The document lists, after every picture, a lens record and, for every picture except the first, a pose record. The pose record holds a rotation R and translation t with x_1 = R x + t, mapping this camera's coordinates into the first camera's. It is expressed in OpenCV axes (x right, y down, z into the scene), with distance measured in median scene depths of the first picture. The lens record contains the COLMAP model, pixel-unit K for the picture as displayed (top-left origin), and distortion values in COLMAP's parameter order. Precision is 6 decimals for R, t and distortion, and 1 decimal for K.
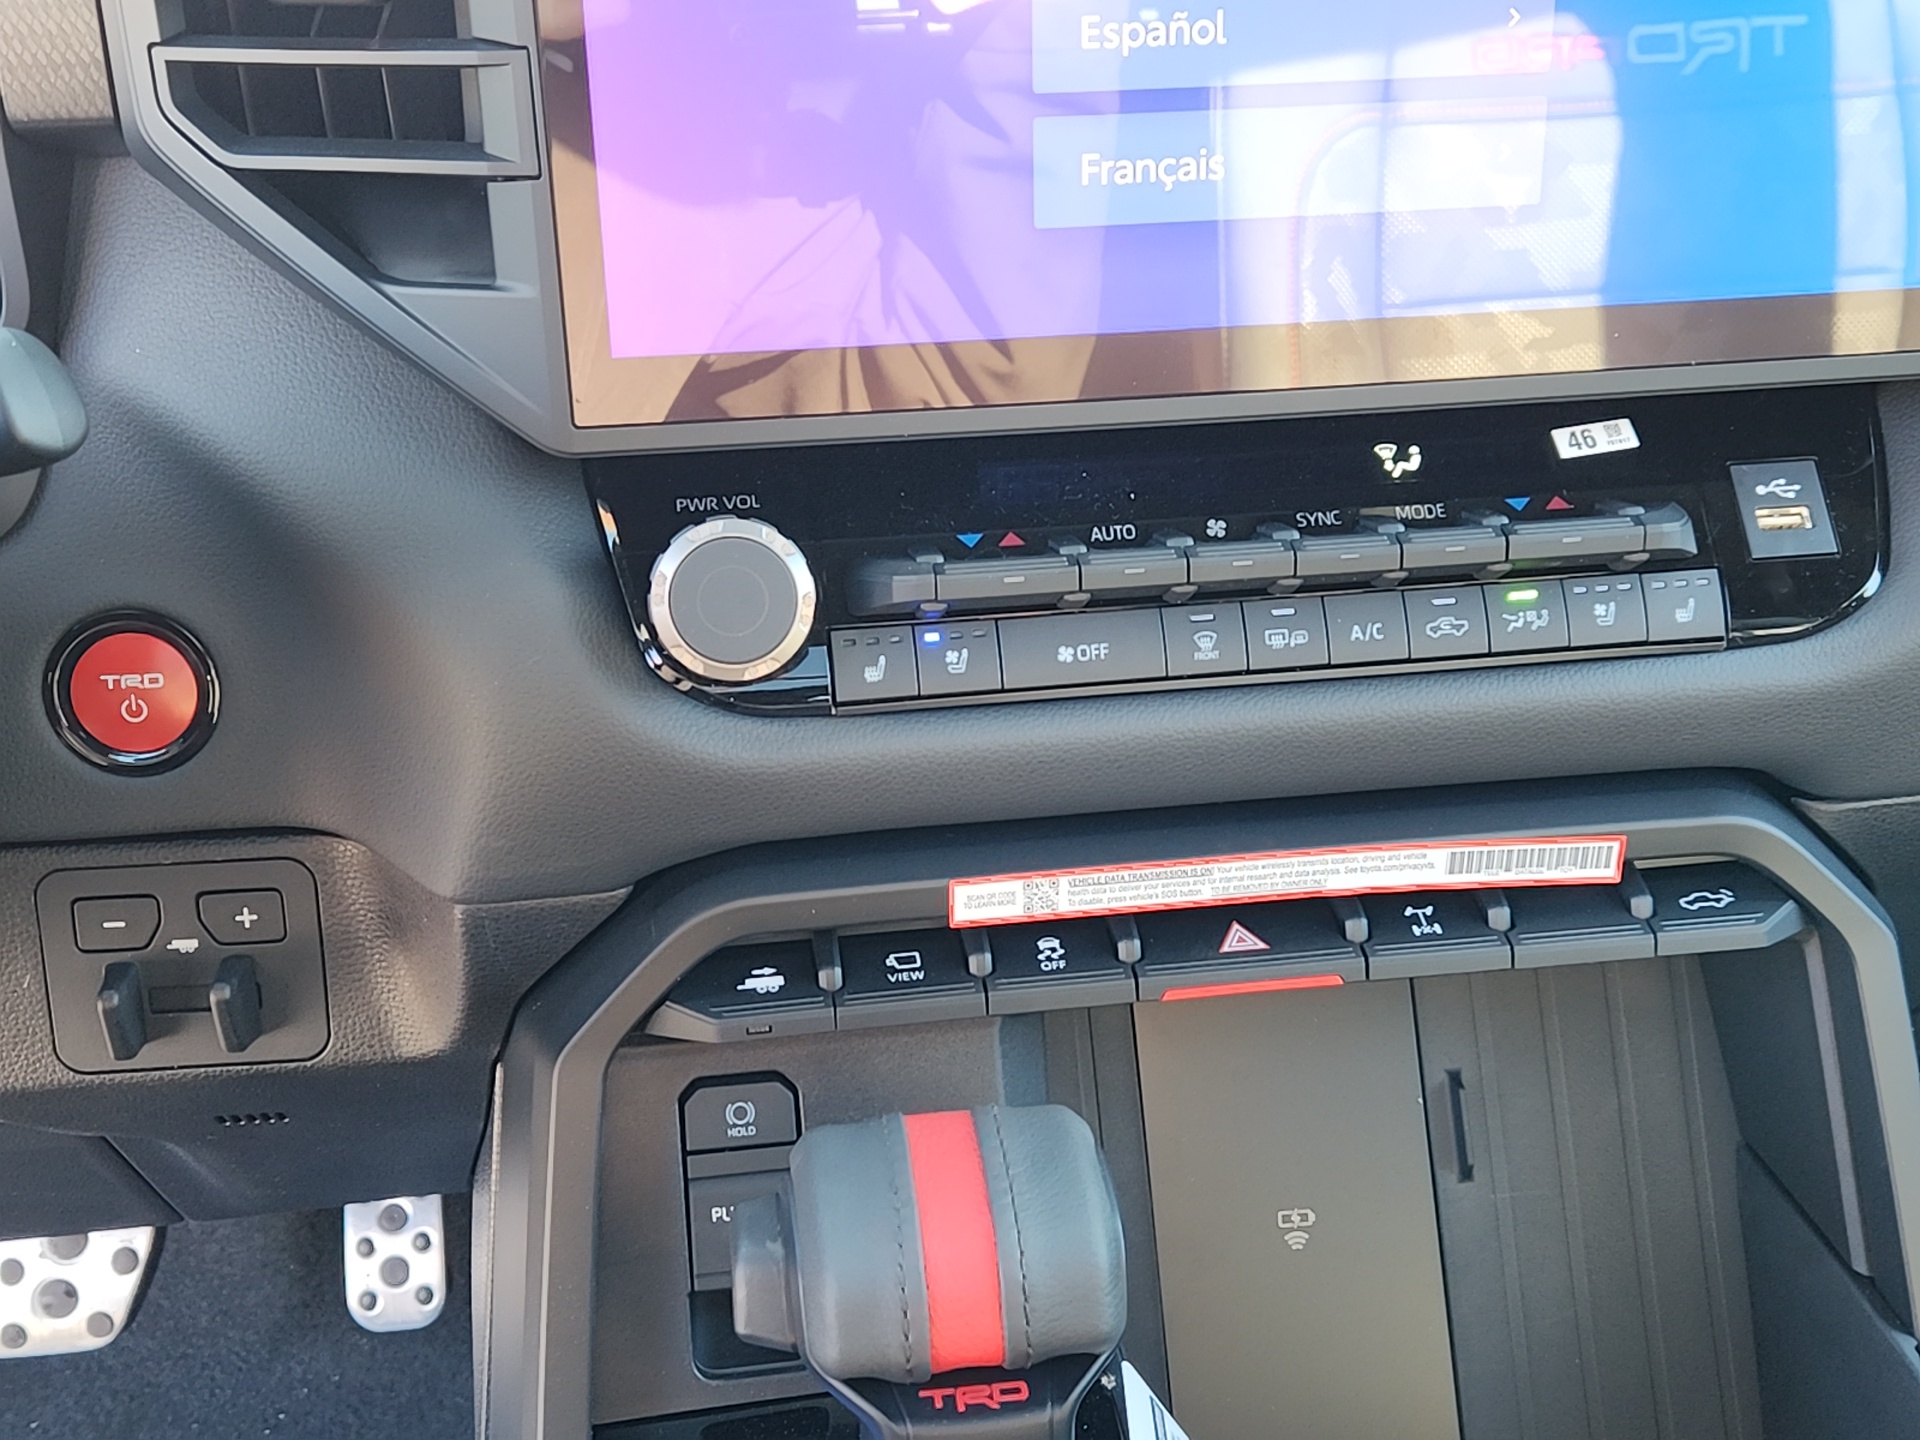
lens RADIAL K [[2317.6, 0, 960.0], [0, 2317.6, 720.0], [0, 0, 1]] dist [0.147112, -0.347249]
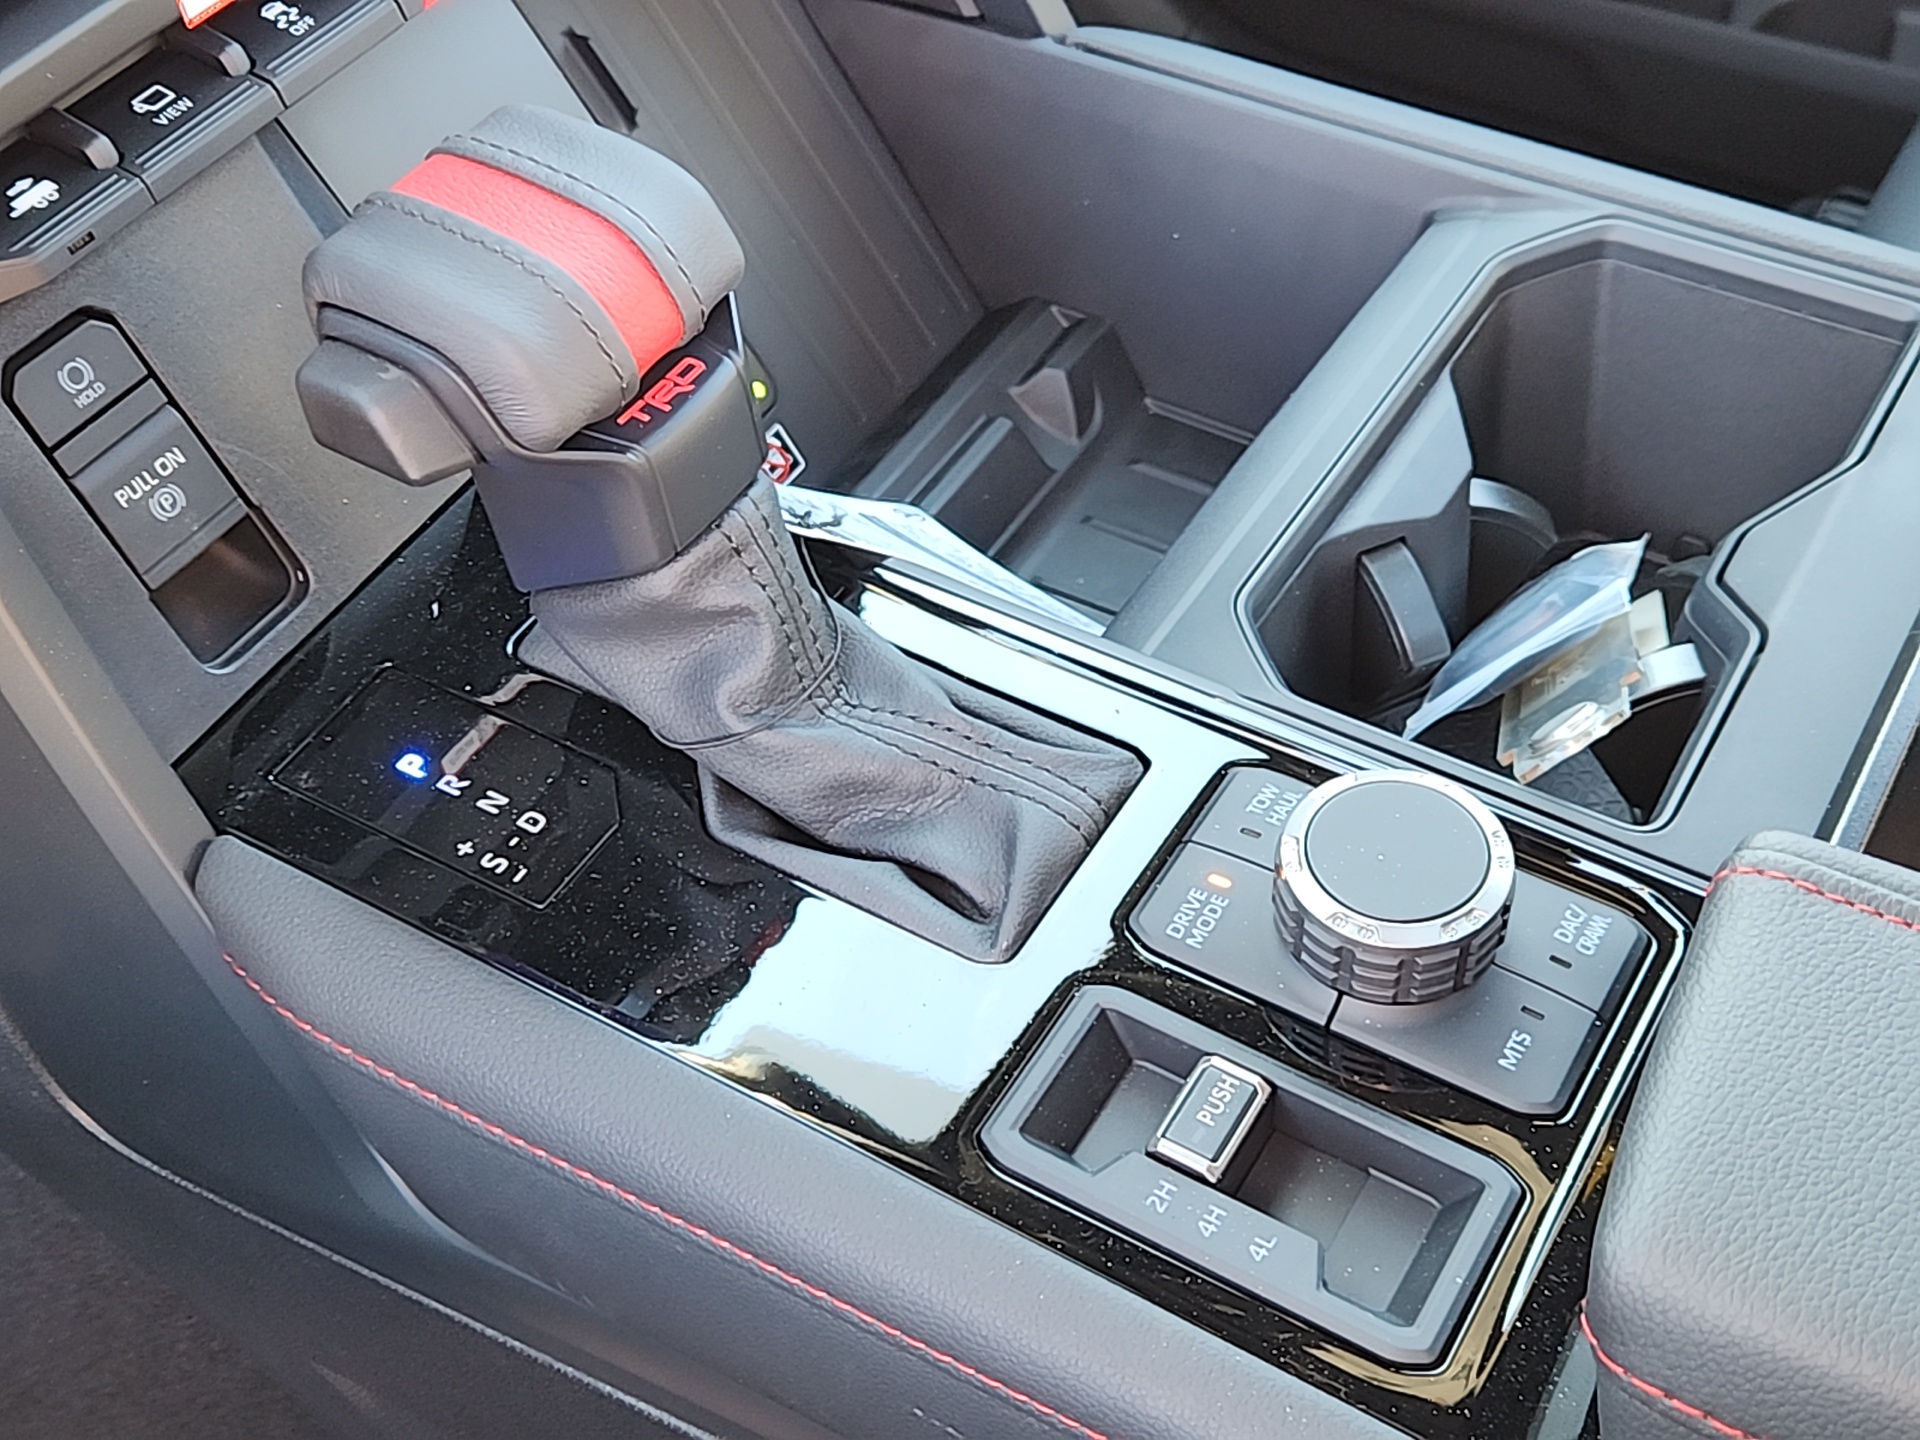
lens RADIAL K [[2362.7, 0, 976.8], [0, 2362.7, 725.1], [0, 0, 1]] dist [0.126617, -0.228392]
pose [[0.642411, -0.575625, 0.505929, -0.384337], [0.393484, 0.814258, 0.426796, 0.037724], [-0.657631, -0.075104, 0.749587, 0.174743]]
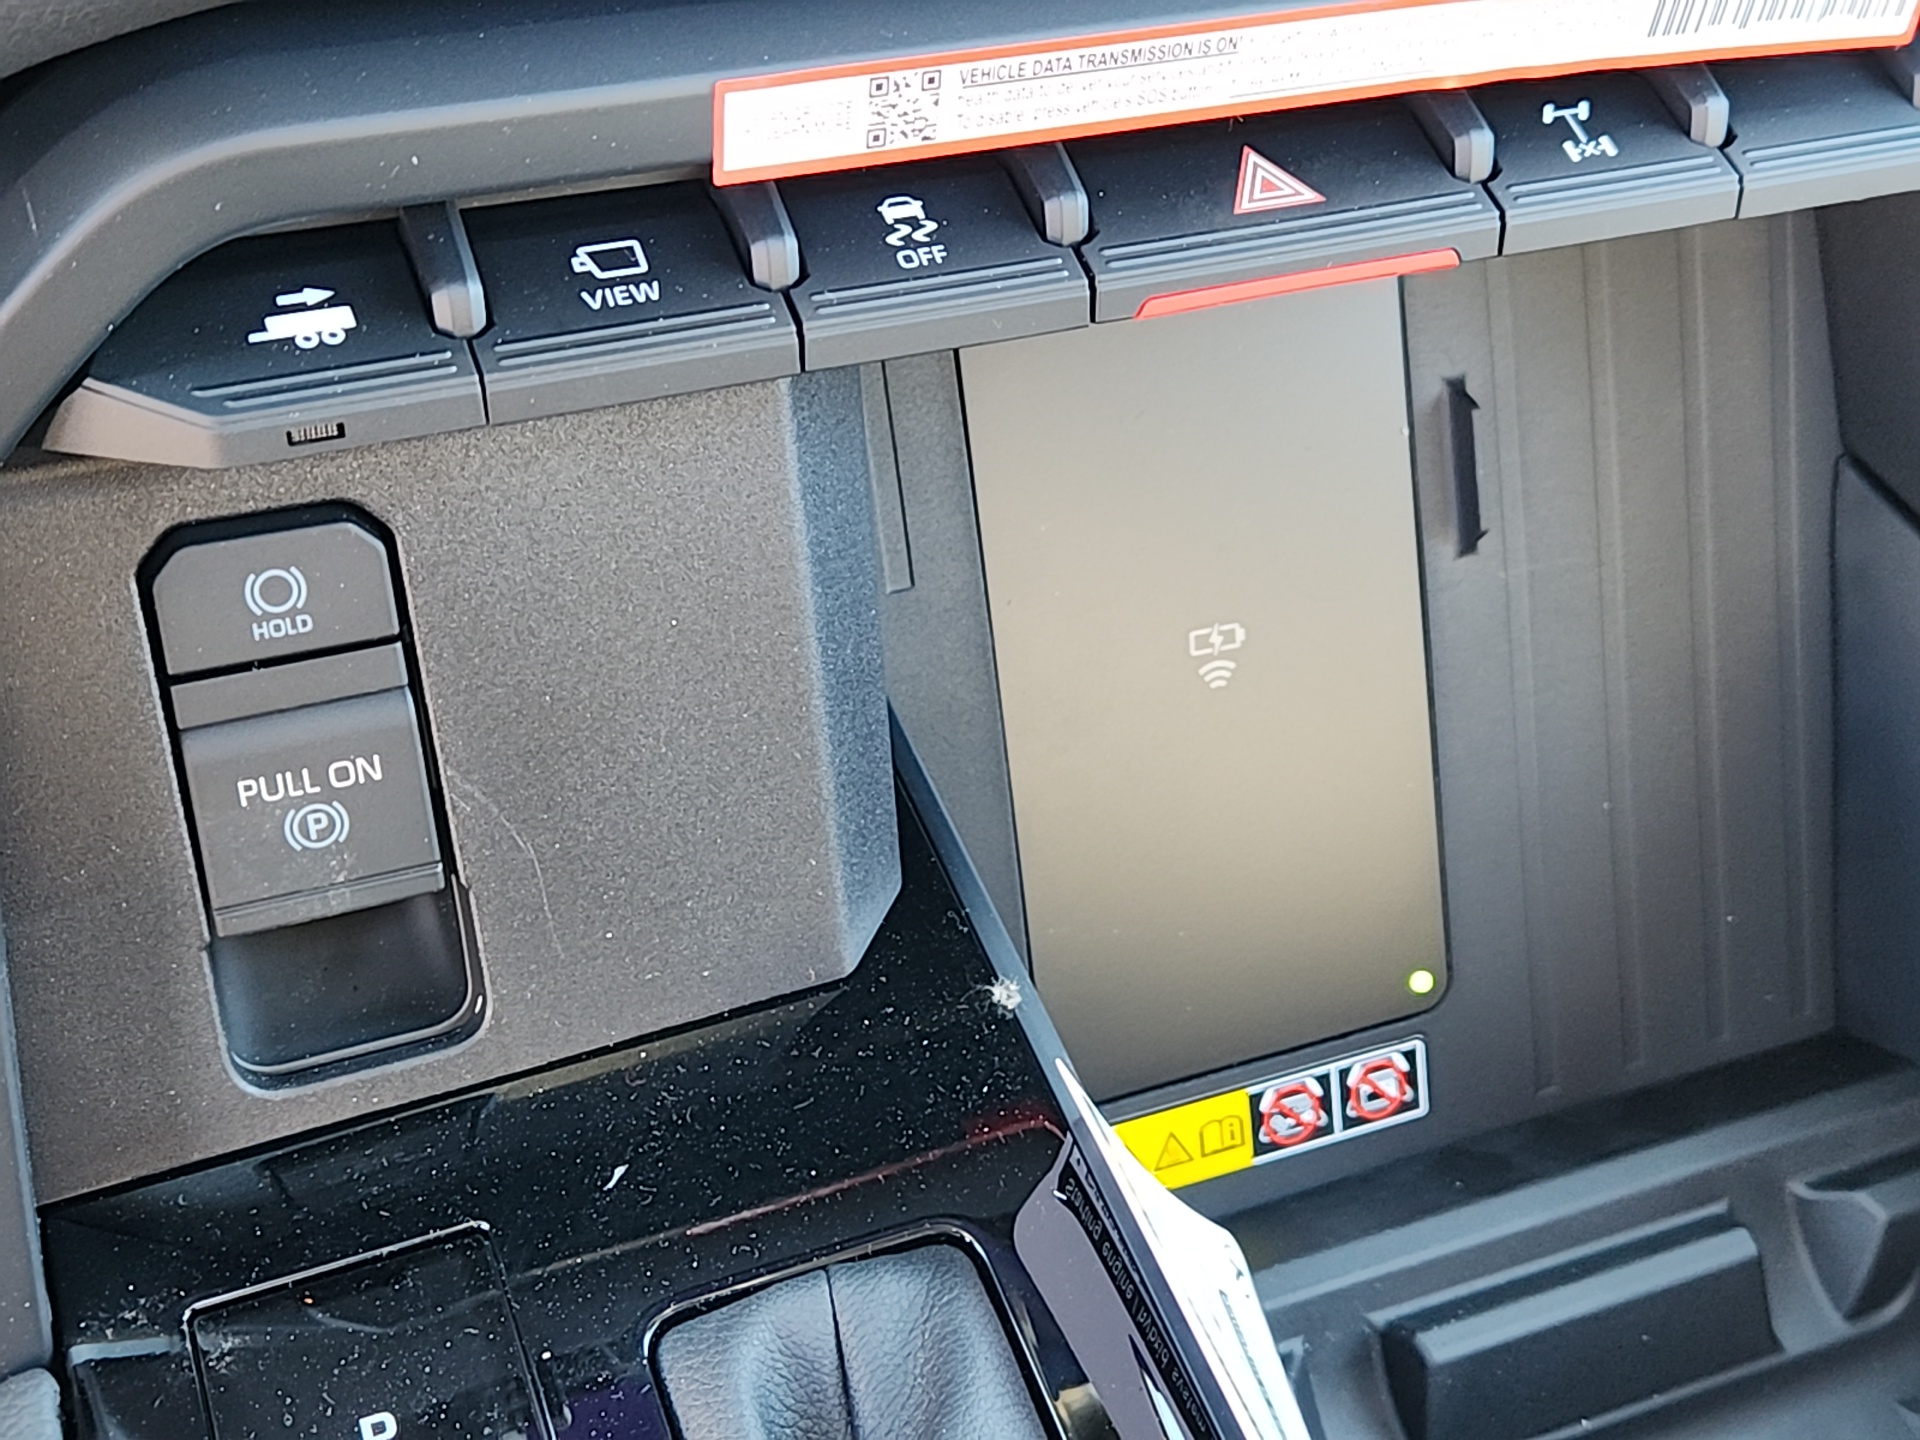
lens RADIAL K [[2378.5, 0, 959.4], [0, 2378.5, 728.8], [0, 0, 1]] dist [0.062052, -0.081659]
pose [[0.967434, -0.089531, 0.236761, -0.078079], [0.004062, 0.940728, 0.339138, 0.029901], [-0.253091, -0.327132, 0.910456, 0.514028]]
